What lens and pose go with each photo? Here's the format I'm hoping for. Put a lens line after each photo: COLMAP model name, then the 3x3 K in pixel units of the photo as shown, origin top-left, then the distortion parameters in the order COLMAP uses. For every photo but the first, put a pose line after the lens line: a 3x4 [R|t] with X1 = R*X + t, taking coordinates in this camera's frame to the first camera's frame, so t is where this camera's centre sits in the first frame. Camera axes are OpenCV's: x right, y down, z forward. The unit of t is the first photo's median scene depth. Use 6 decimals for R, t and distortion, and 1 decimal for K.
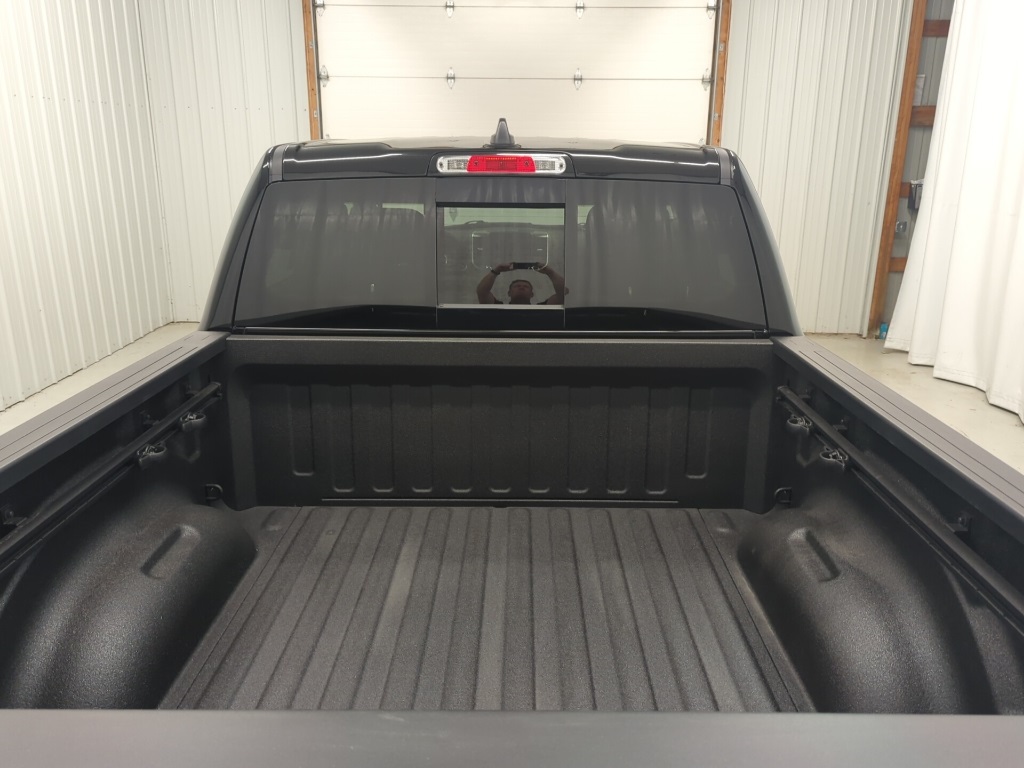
lens RADIAL K [[830.8, 0, 521.8], [0, 830.8, 380.9], [0, 0, 1]] dist [0.061423, -0.052898]
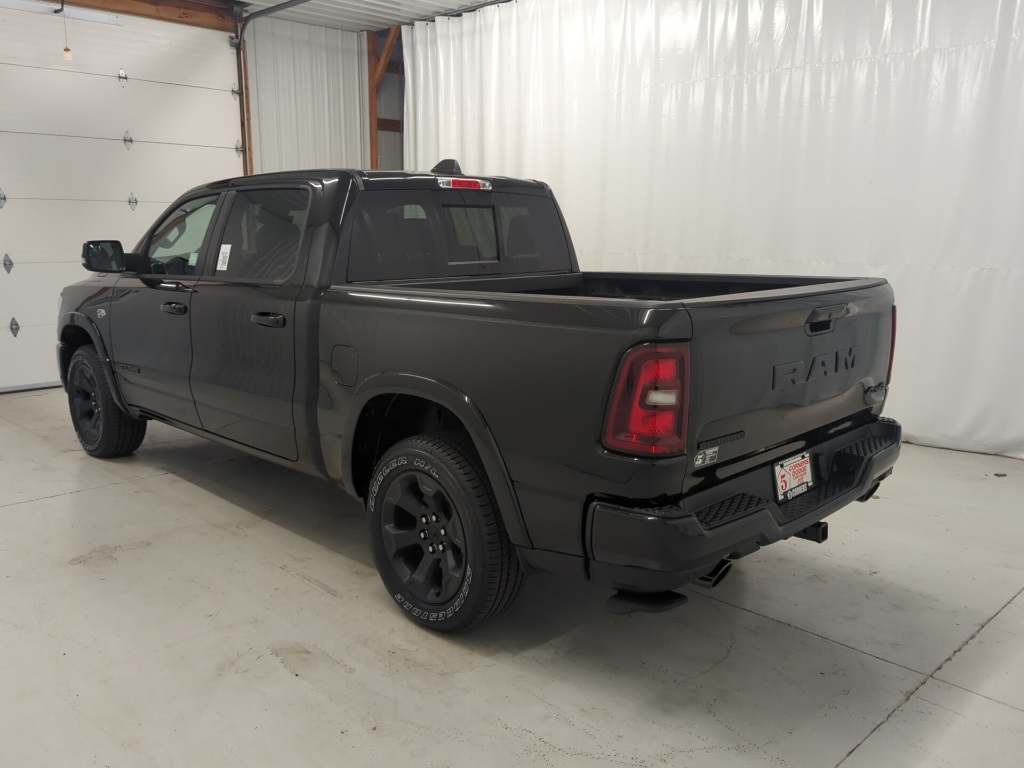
lens RADIAL K [[830.8, 0, 521.8], [0, 830.8, 380.9], [0, 0, 1]] dist [0.061423, -0.052898]
pose [[0.698924, -0.138299, 0.701697, -0.398303], [0.201254, 0.979511, -0.007404, 0.061992], [-0.686296, 0.146394, 0.712437, -0.098082]]
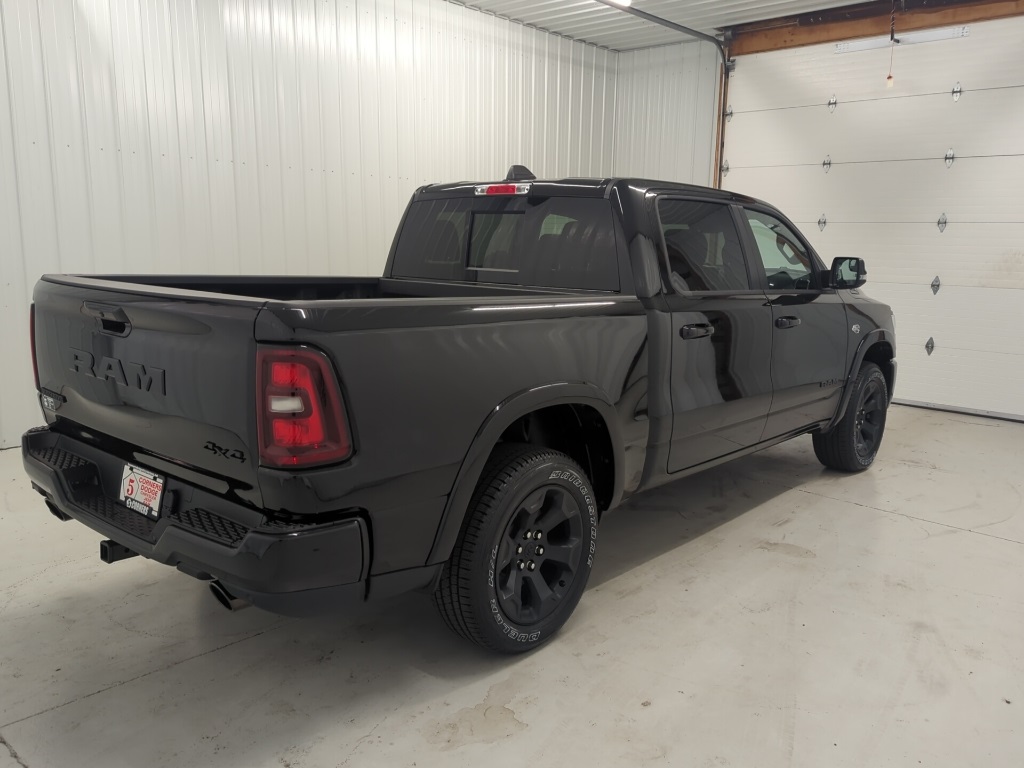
lens RADIAL K [[830.8, 0, 521.8], [0, 830.8, 380.9], [0, 0, 1]] dist [0.061423, -0.052898]
pose [[0.759160, 0.120036, -0.639740, 0.371964], [-0.198665, 0.978681, -0.052116, 0.069483], [0.619846, 0.166658, 0.766822, -0.081889]]
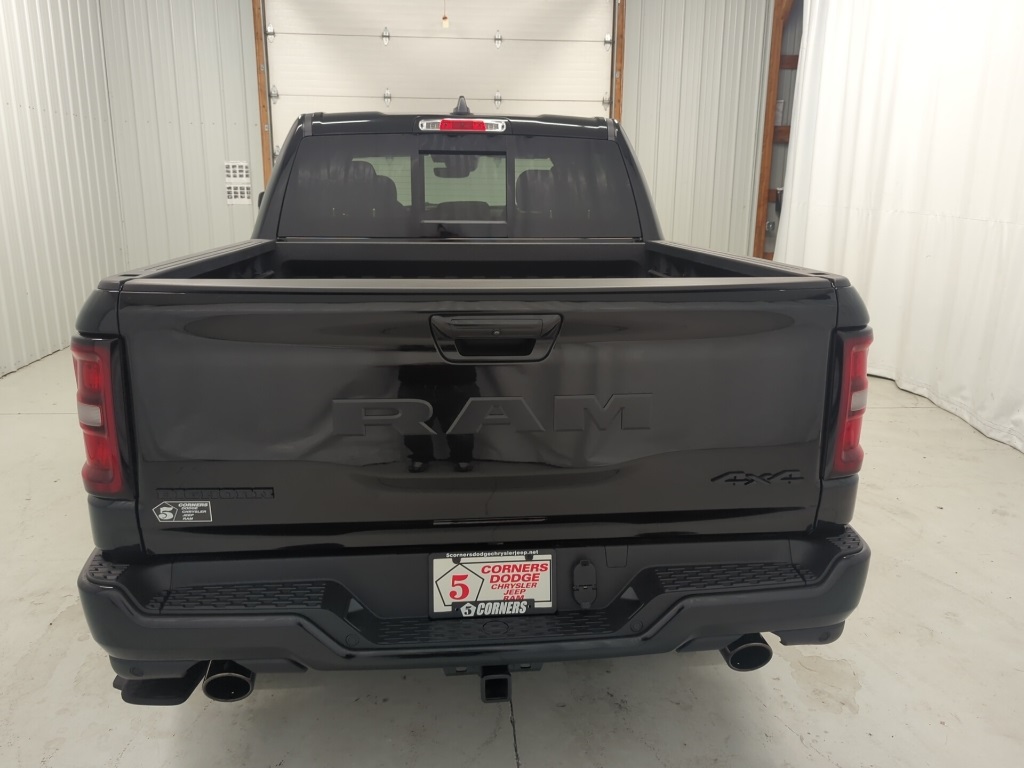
lens RADIAL K [[830.8, 0, 521.8], [0, 830.8, 380.9], [0, 0, 1]] dist [0.061423, -0.052898]
pose [[0.994861, -0.023320, 0.098530, -0.024179], [0.027532, 0.998754, -0.041612, 0.081774], [-0.097437, 0.044111, 0.994264, -0.147750]]
